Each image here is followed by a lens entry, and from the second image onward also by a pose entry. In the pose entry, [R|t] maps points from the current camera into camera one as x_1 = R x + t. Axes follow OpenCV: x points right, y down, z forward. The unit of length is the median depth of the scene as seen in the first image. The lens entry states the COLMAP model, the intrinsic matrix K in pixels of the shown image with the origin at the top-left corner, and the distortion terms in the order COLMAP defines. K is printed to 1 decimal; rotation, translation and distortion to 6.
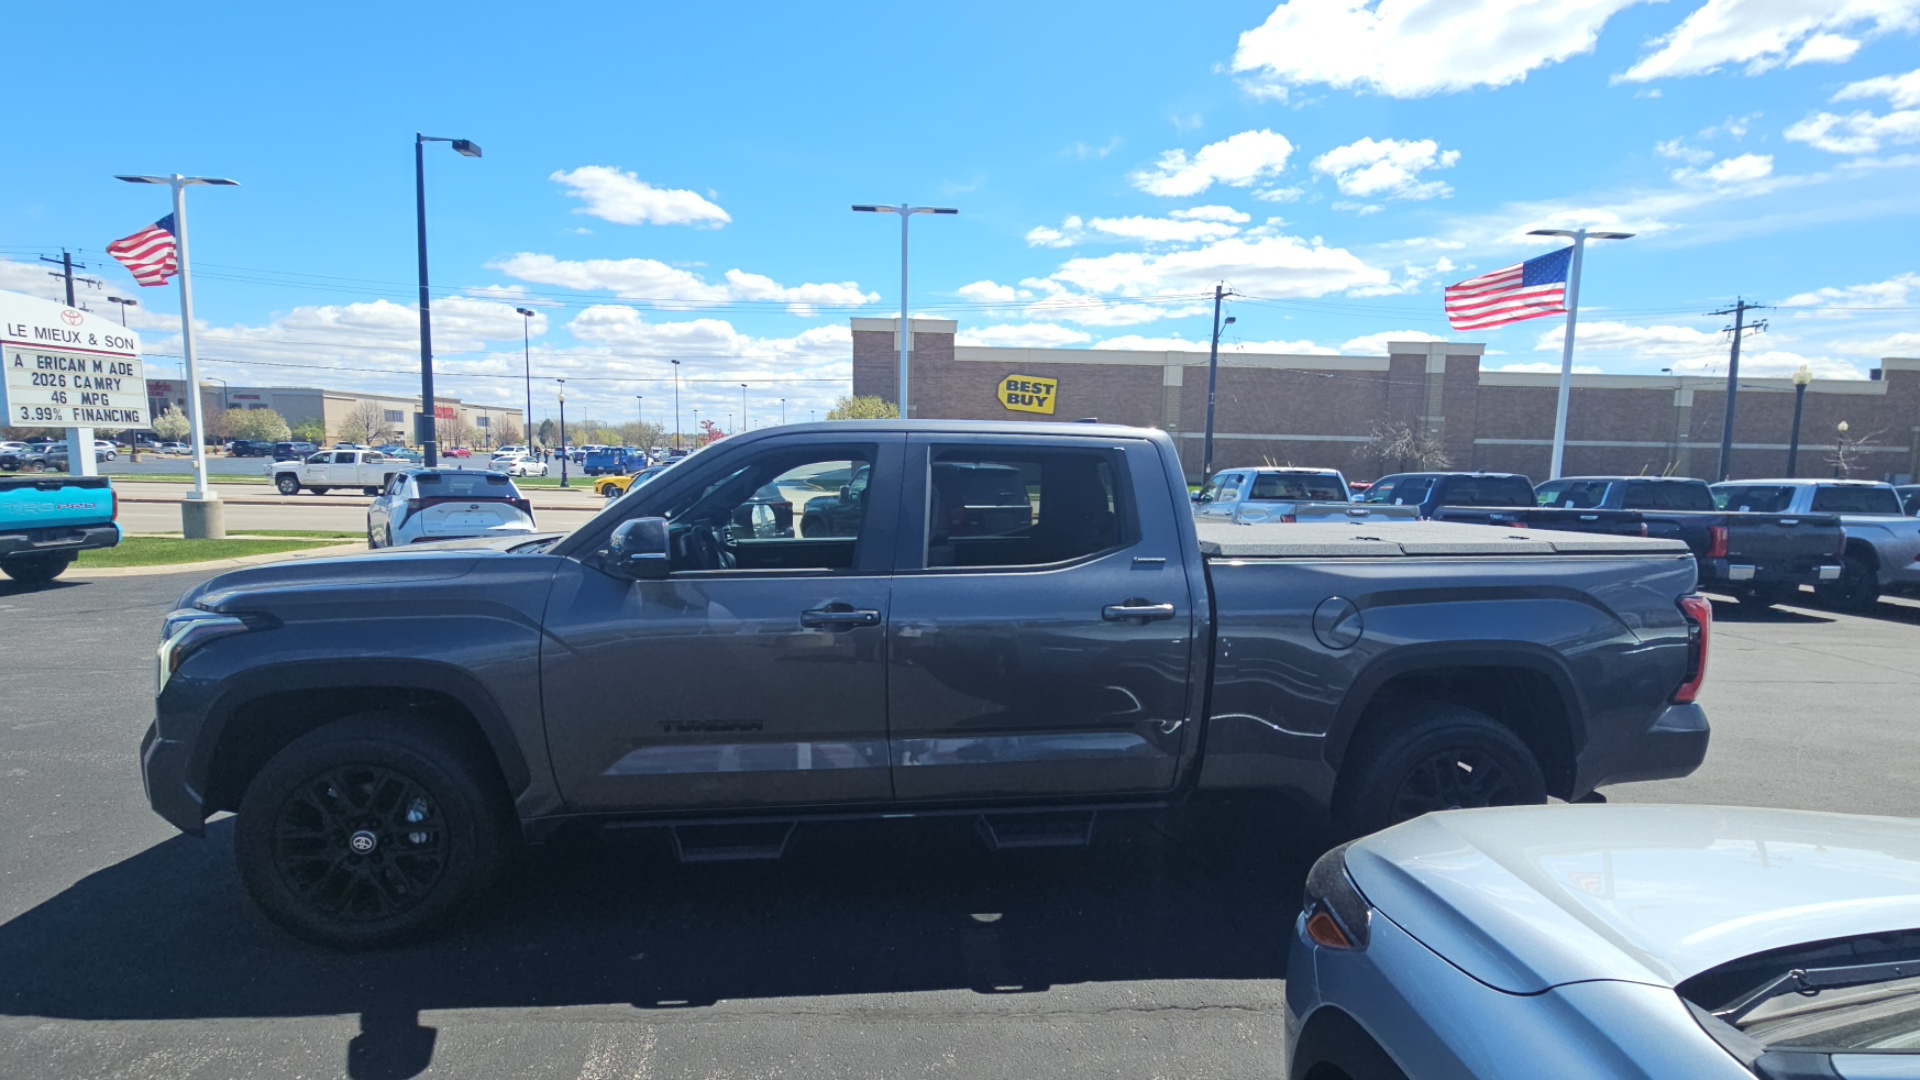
lens RADIAL K [[855.9, 0, 982.3], [0, 855.9, 565.5], [0, 0, 1]] dist [0.008239, -0.006820]
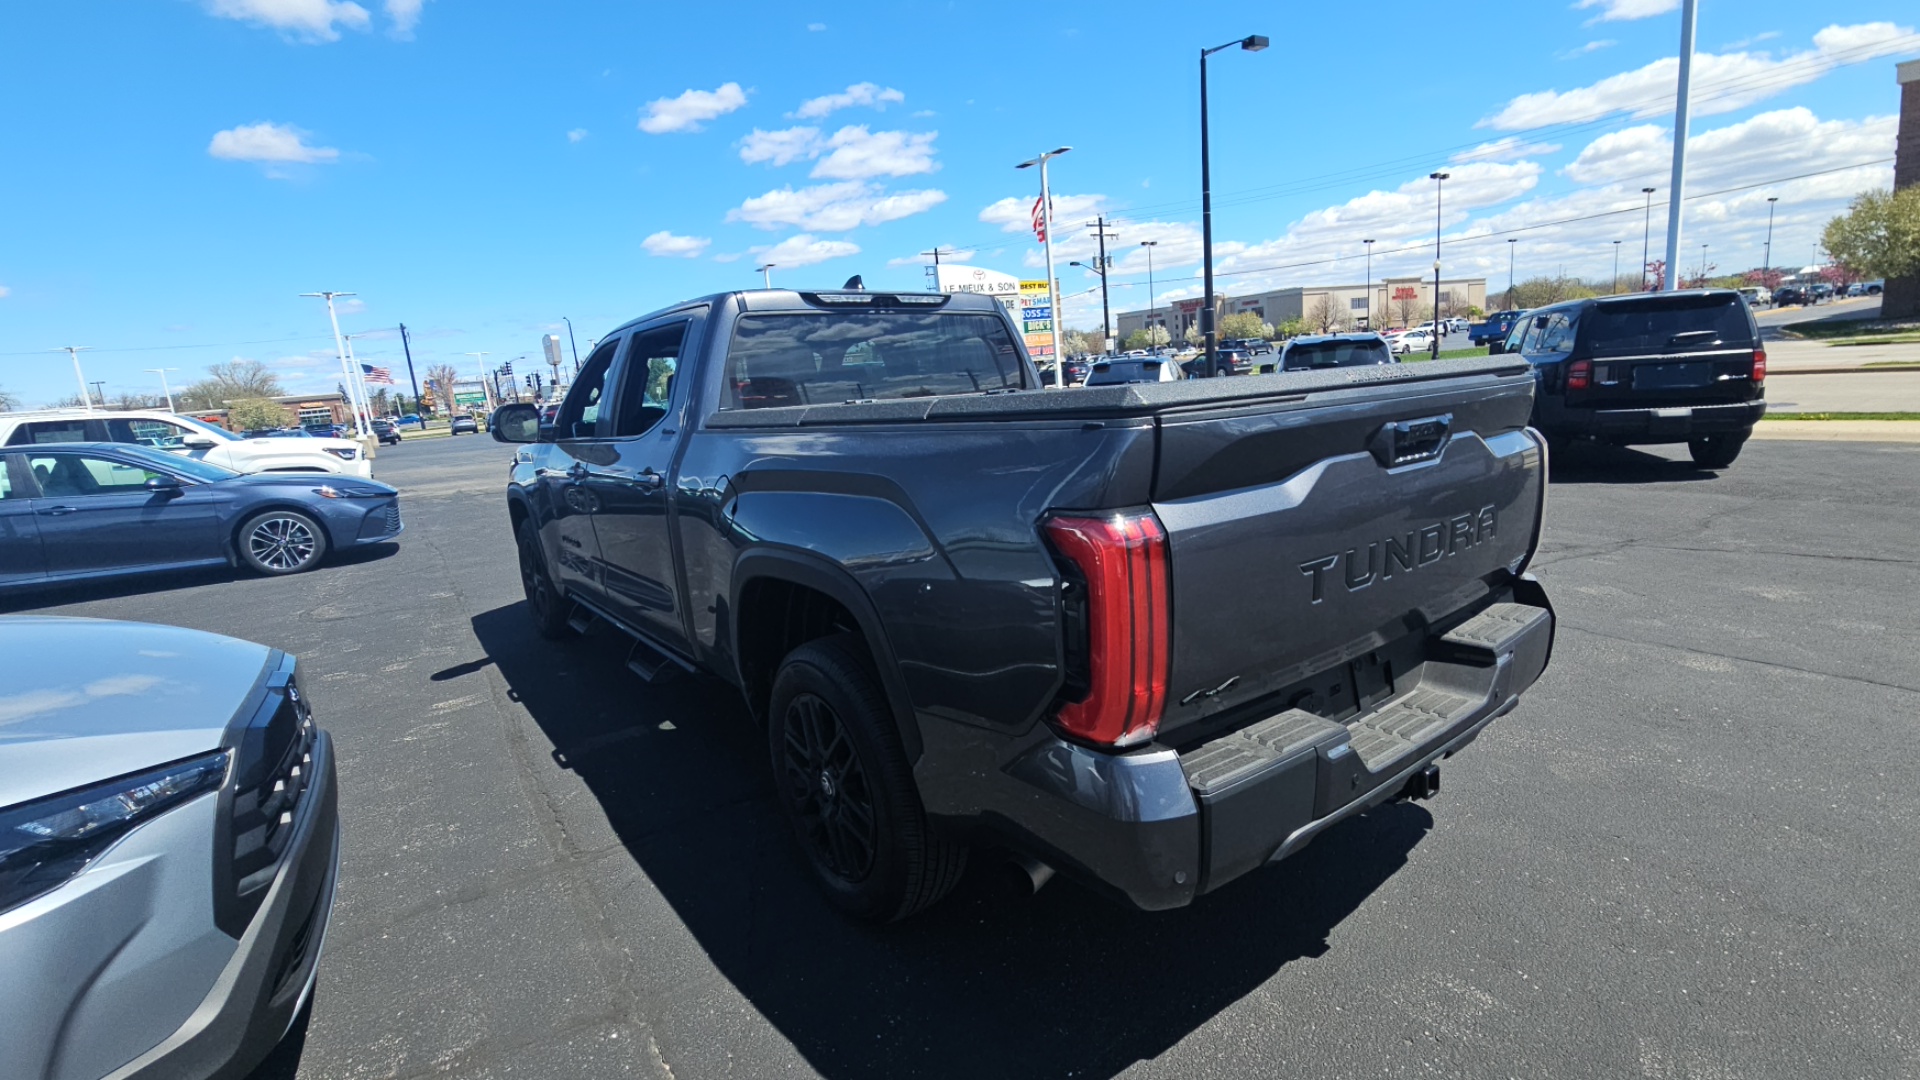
lens RADIAL K [[855.9, 0, 969.2], [0, 855.9, 557.6], [0, 0, 1]] dist [0.008239, -0.006820]
pose [[0.504843, 0.124105, -0.854243, 0.082790], [-0.010555, 0.990424, 0.137652, 0.000068], [0.863147, -0.060476, 0.501319, 0.051956]]
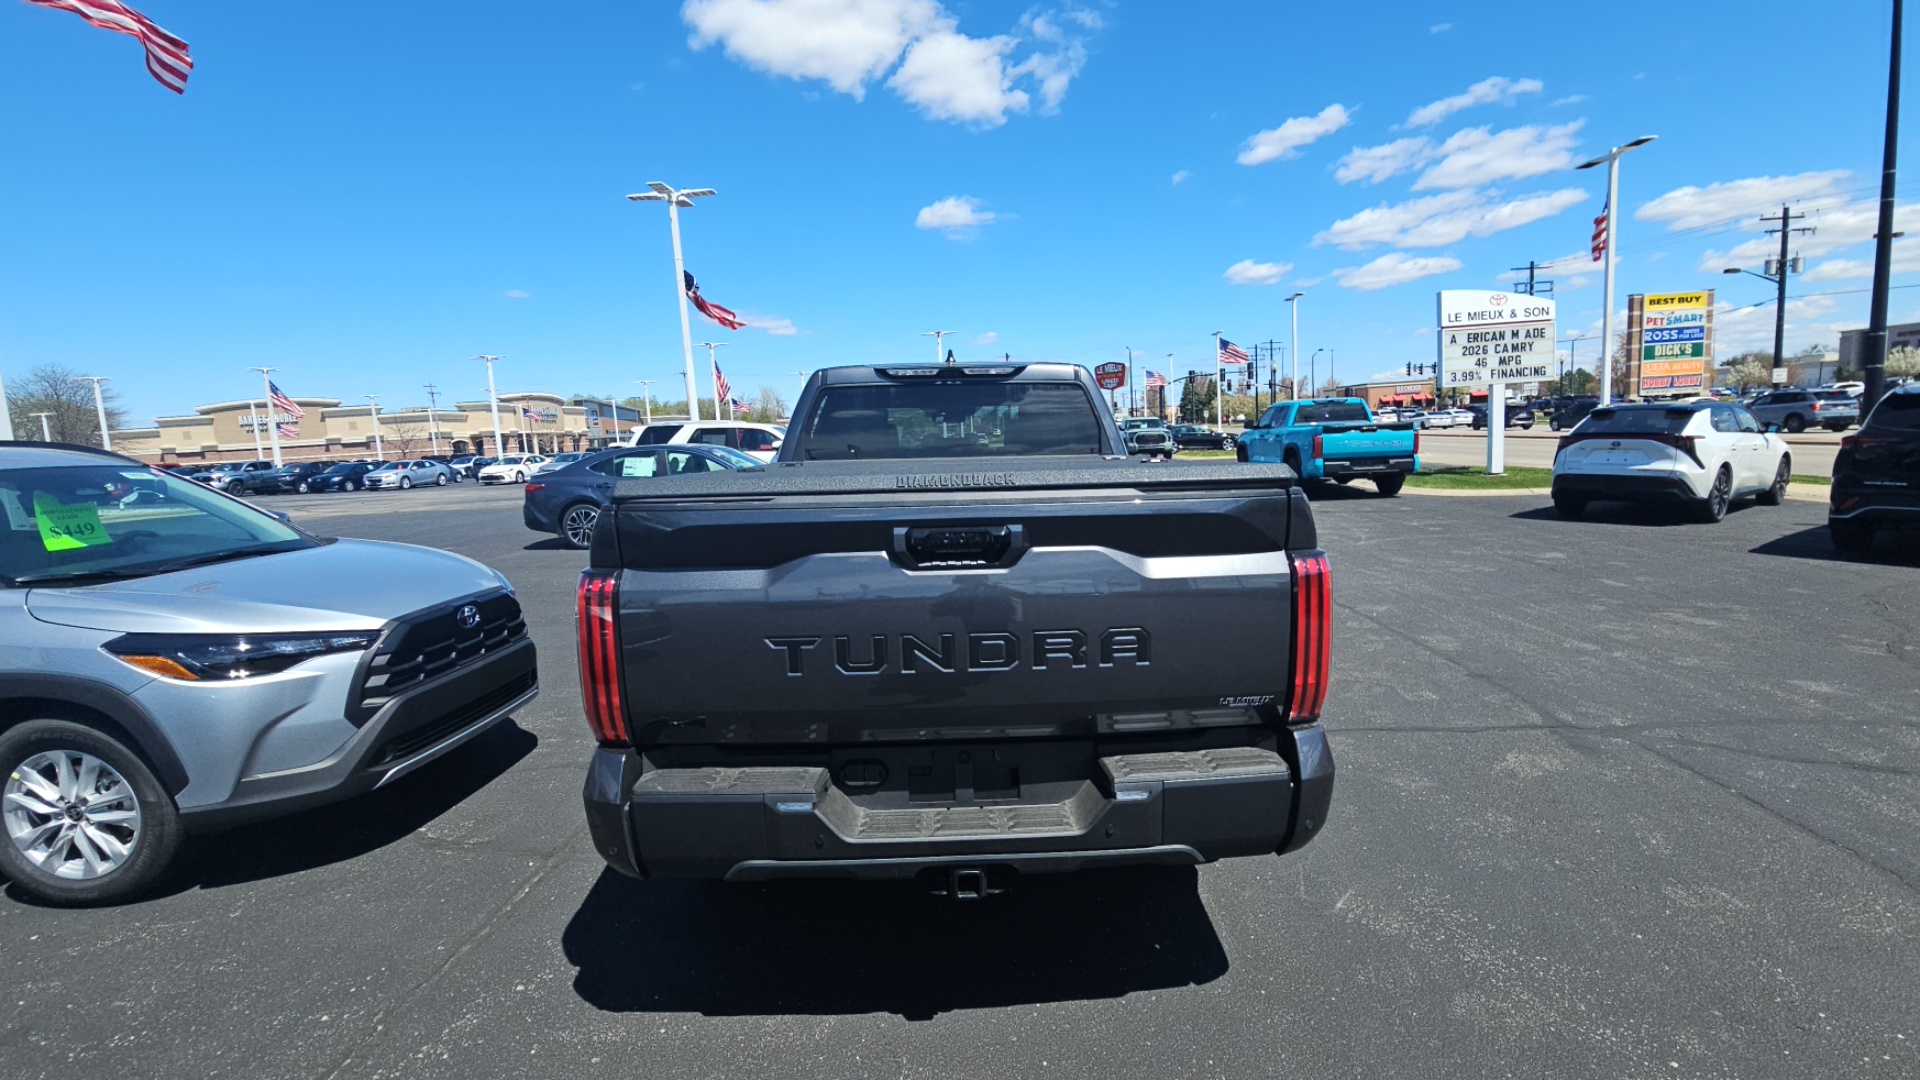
lens RADIAL K [[855.9, 0, 969.8], [0, 855.9, 556.0], [0, 0, 1]] dist [0.008239, -0.006820]
pose [[-0.091043, 0.127666, -0.987630, 0.099339], [-0.074111, 0.988130, 0.134562, -0.005195], [0.993085, 0.085445, -0.080501, 0.093599]]
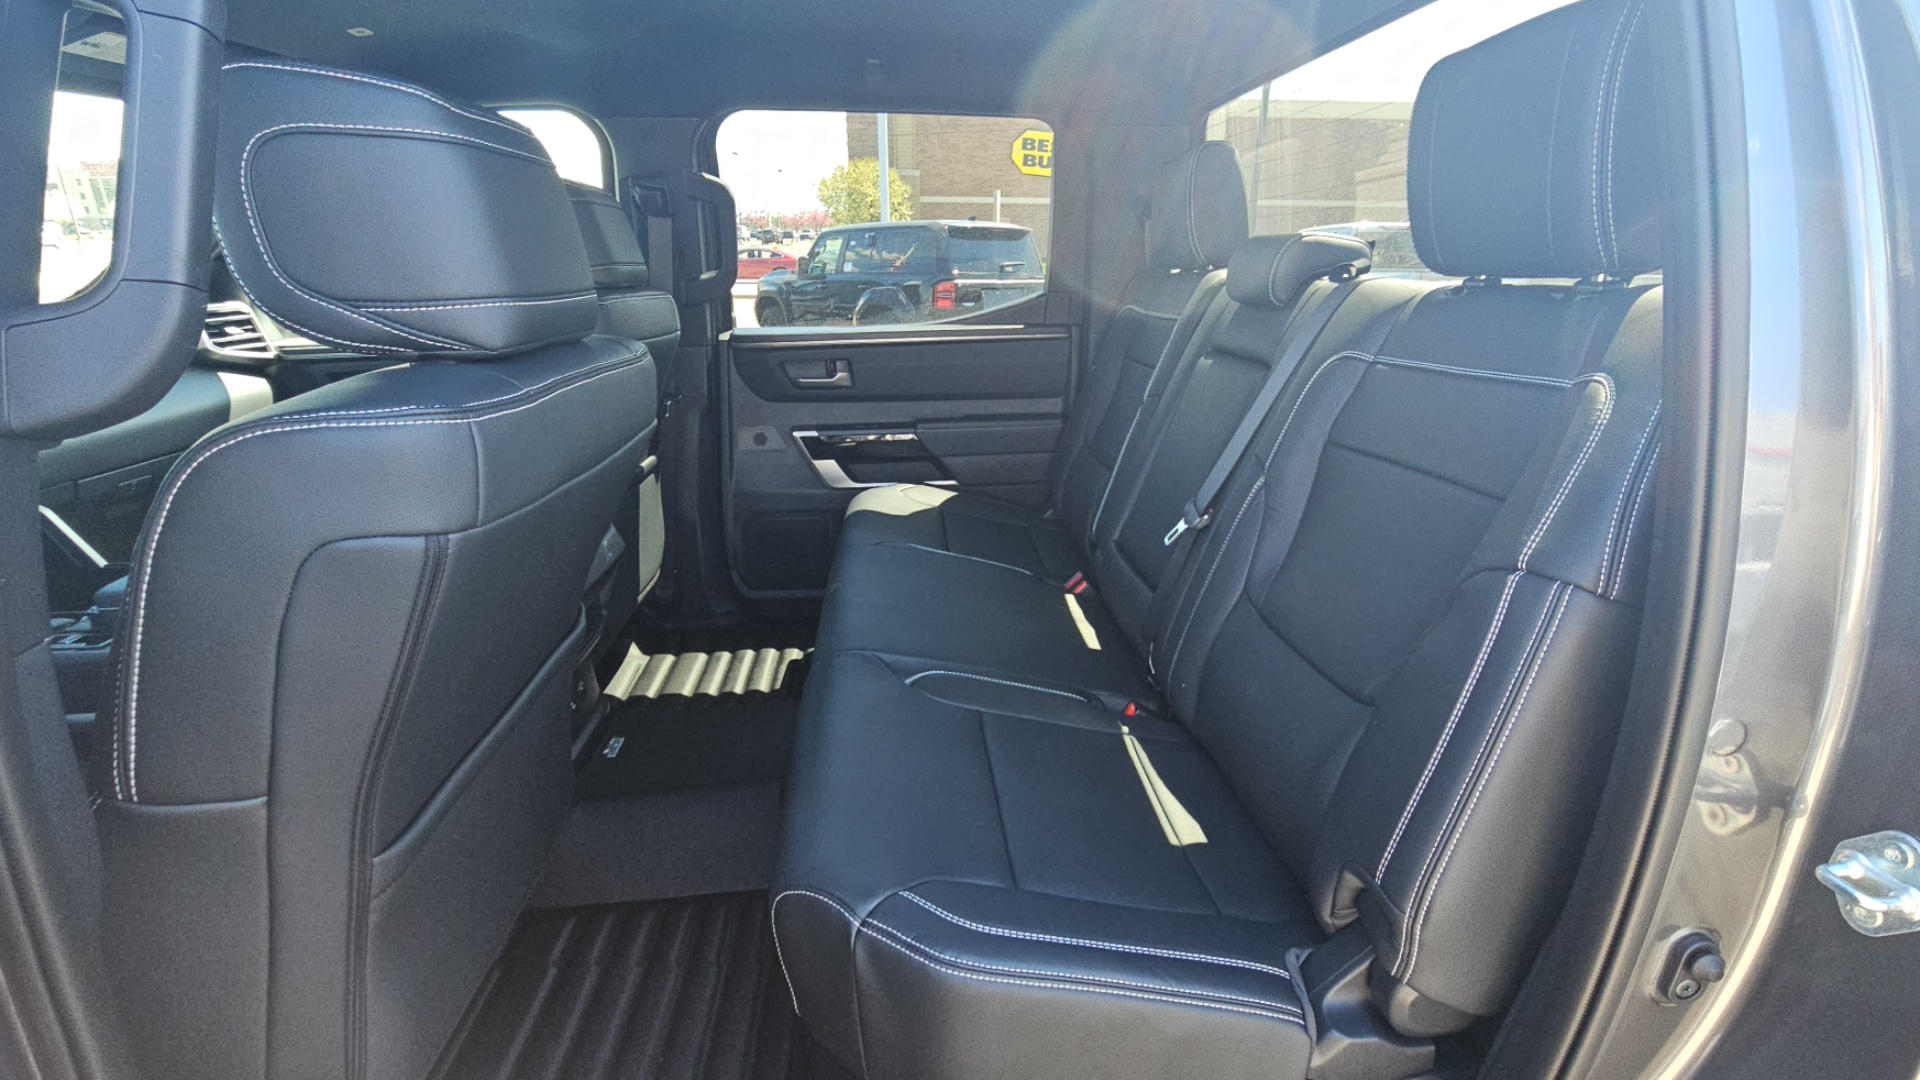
lens RADIAL K [[855.9, 0, 975.2], [0, 855.9, 537.8], [0, 0, 1]] dist [0.008239, -0.006820]
pose [[0.999656, -0.001490, -0.026181, 0.002919], [0.006973, 0.977541, 0.210632, -0.002441], [0.025279, -0.210742, 0.977215, 0.058018]]
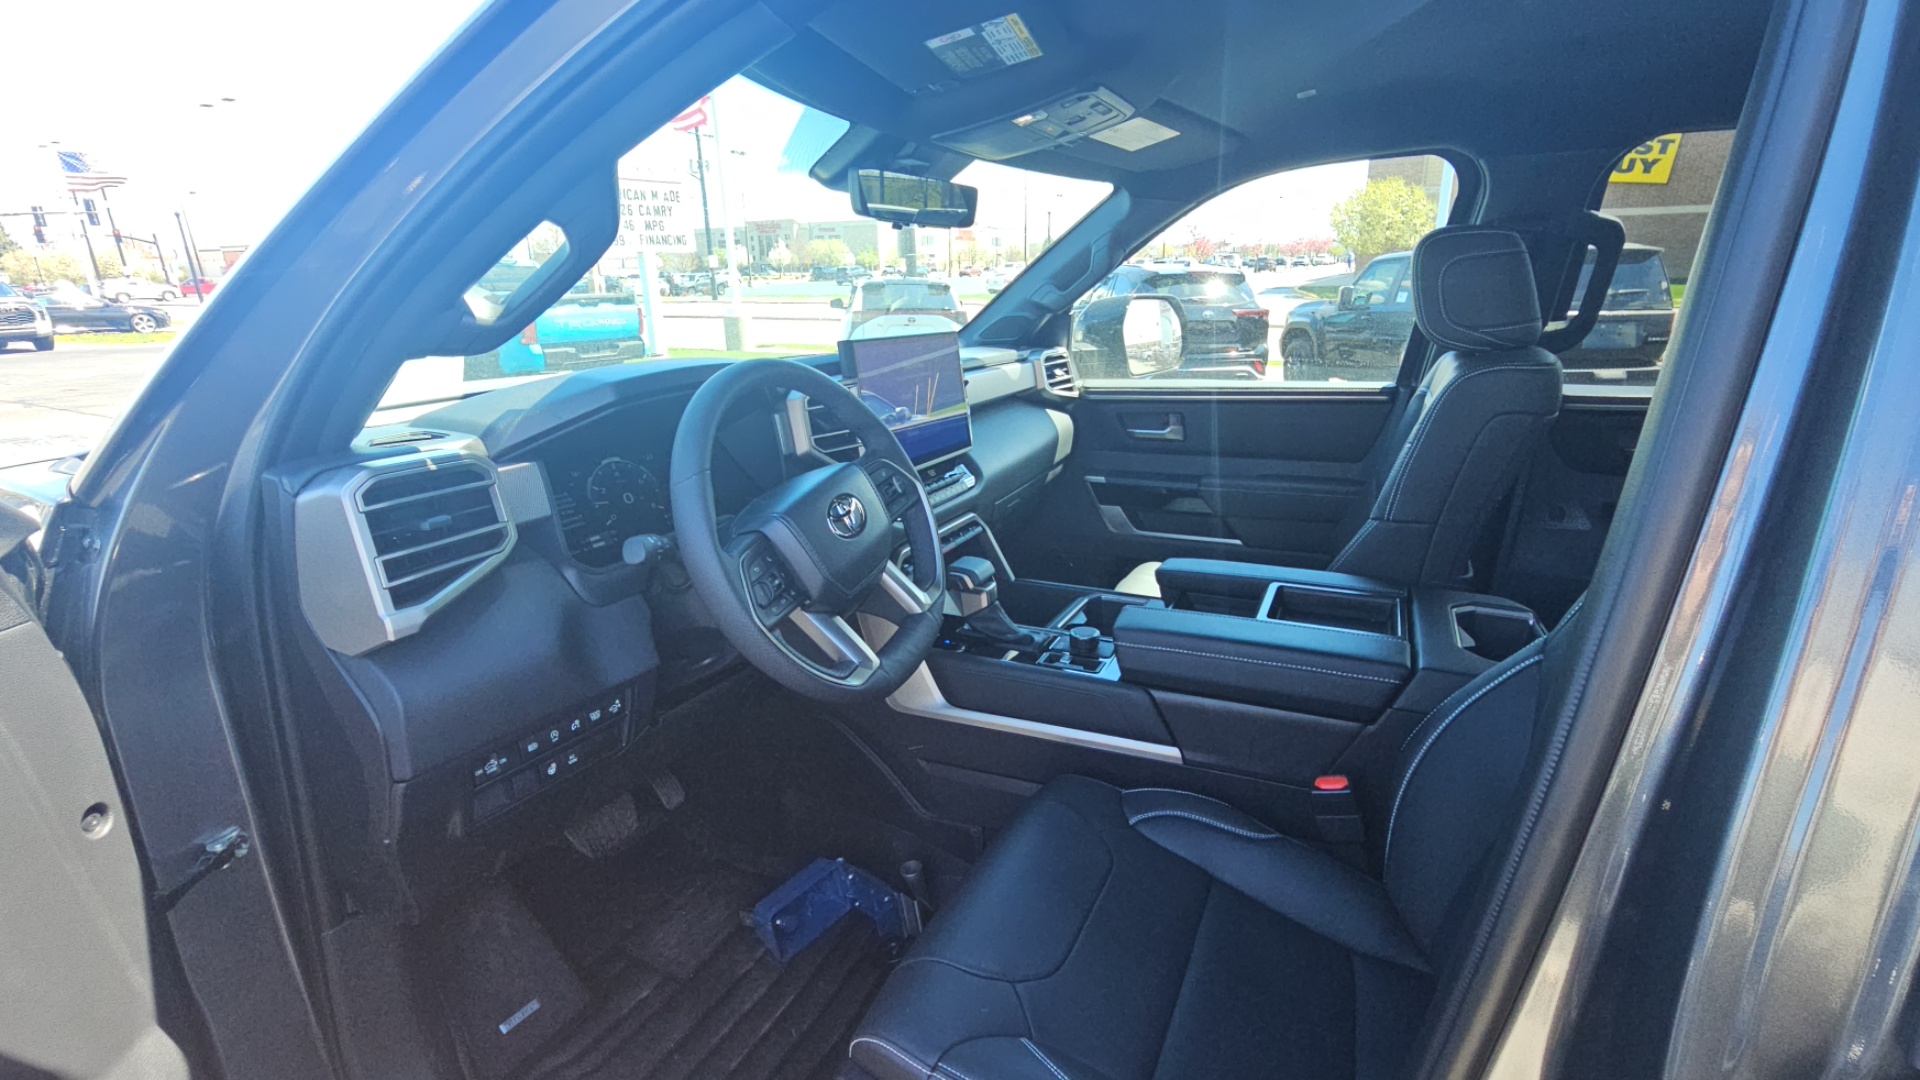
lens RADIAL K [[855.9, 0, 975.3], [0, 855.9, 537.5], [0, 0, 1]] dist [0.008239, -0.006820]
pose [[0.853042, 0.122892, -0.507165, -0.010119], [-0.030328, 0.981907, 0.186917, -0.003319], [0.520960, -0.144067, 0.841335, 0.056868]]
